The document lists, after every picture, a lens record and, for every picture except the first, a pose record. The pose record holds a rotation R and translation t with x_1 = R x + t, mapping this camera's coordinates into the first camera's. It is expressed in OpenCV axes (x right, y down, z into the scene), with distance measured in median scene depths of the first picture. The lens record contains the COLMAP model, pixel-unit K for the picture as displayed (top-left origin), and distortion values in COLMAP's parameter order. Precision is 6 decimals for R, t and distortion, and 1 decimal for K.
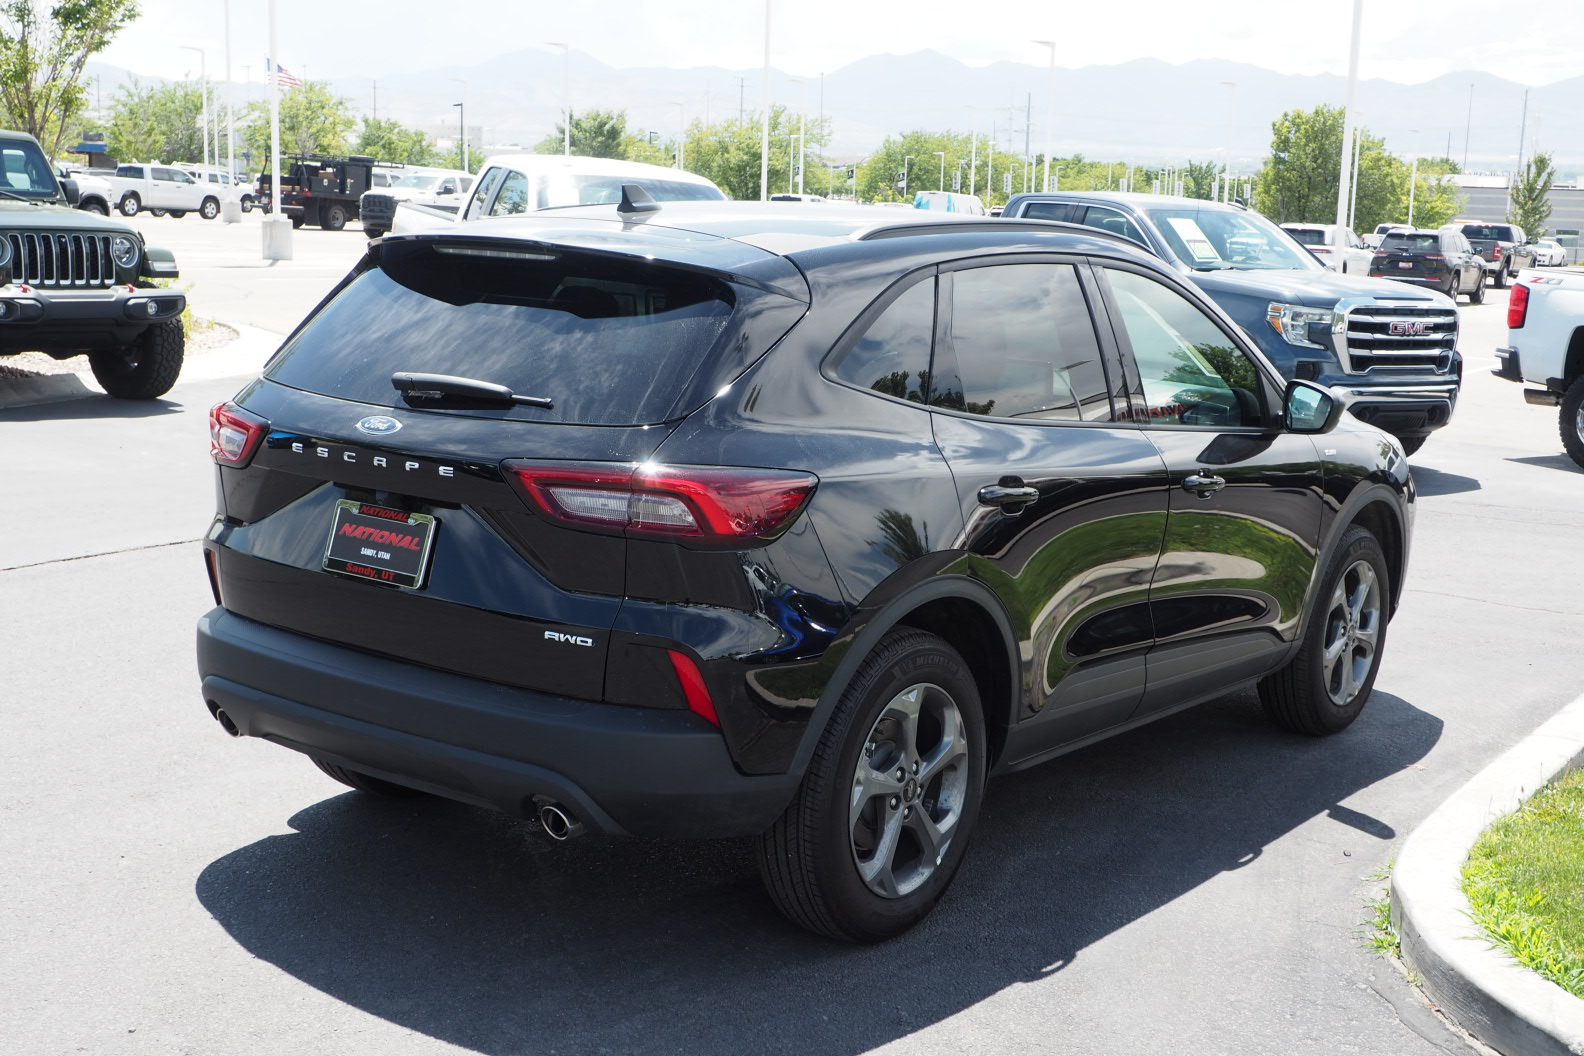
lens RADIAL K [[1959.0, 0, 798.0], [0, 1959.0, 527.4], [0, 0, 1]] dist [-0.017848, -0.050873]
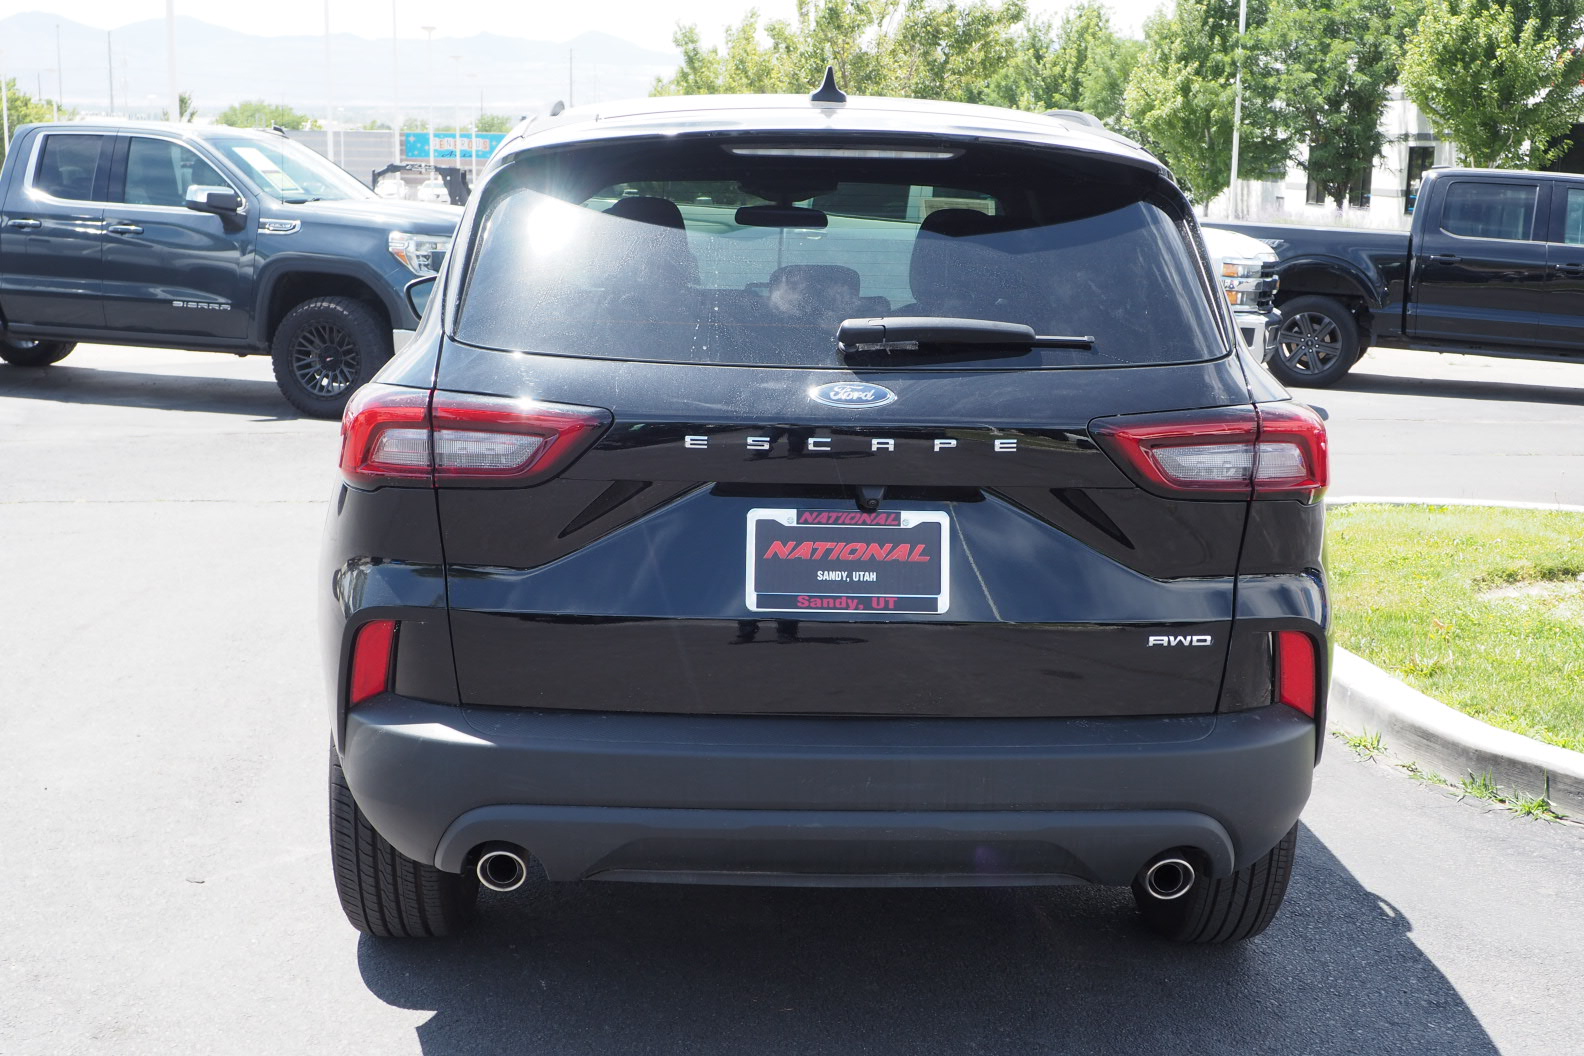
lens RADIAL K [[1959.0, 0, 798.0], [0, 1959.0, 527.4], [0, 0, 1]] dist [-0.017848, -0.050873]
pose [[0.789847, -0.134696, 0.598329, -0.653447], [0.116642, 0.990770, 0.069064, -0.055391], [-0.602109, 0.015240, 0.798268, 0.443164]]
